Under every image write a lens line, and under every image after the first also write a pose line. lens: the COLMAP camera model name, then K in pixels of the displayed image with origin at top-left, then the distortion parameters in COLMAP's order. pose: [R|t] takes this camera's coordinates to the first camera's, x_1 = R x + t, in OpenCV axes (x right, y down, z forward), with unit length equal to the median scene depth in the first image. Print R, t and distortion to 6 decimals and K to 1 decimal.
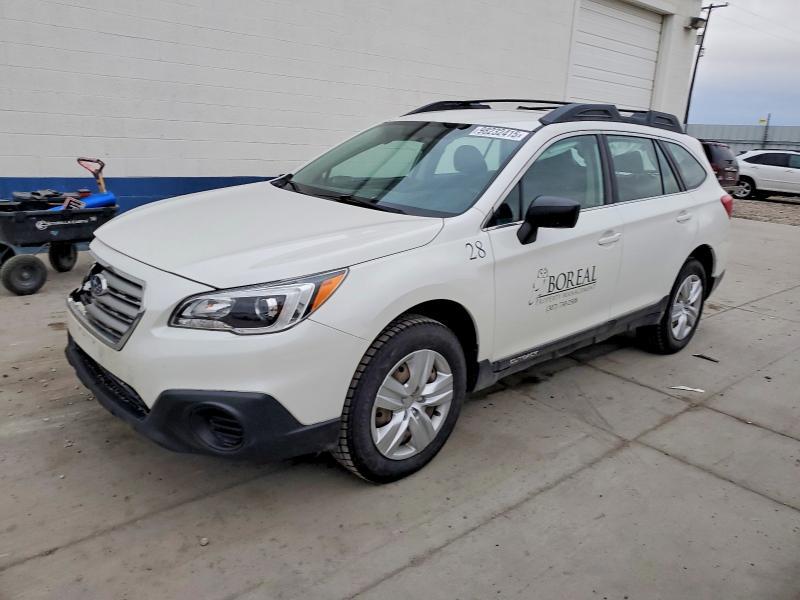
lens RADIAL K [[579.1, 0, 400.0], [0, 579.1, 287.8], [0, 0, 1]] dist [0.001257, -0.000514]
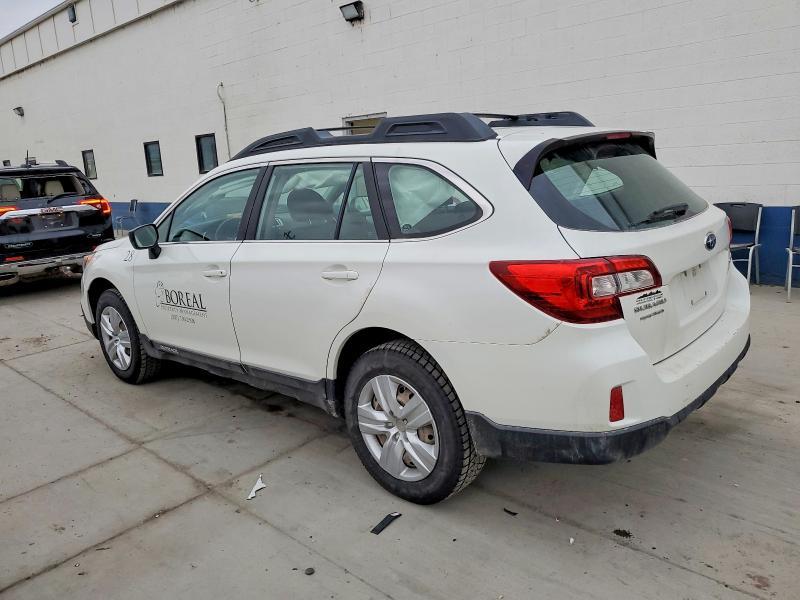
lens RADIAL K [[590.6, 0, 400.0], [0, 590.6, 300.0], [0, 0, 1]] dist [-0.000605, -0.000548]
pose [[0.144900, 0.169556, -0.974810, 1.376167], [-0.188526, 0.971890, 0.141025, -0.237386], [0.971320, 0.163343, 0.172792, 1.114146]]
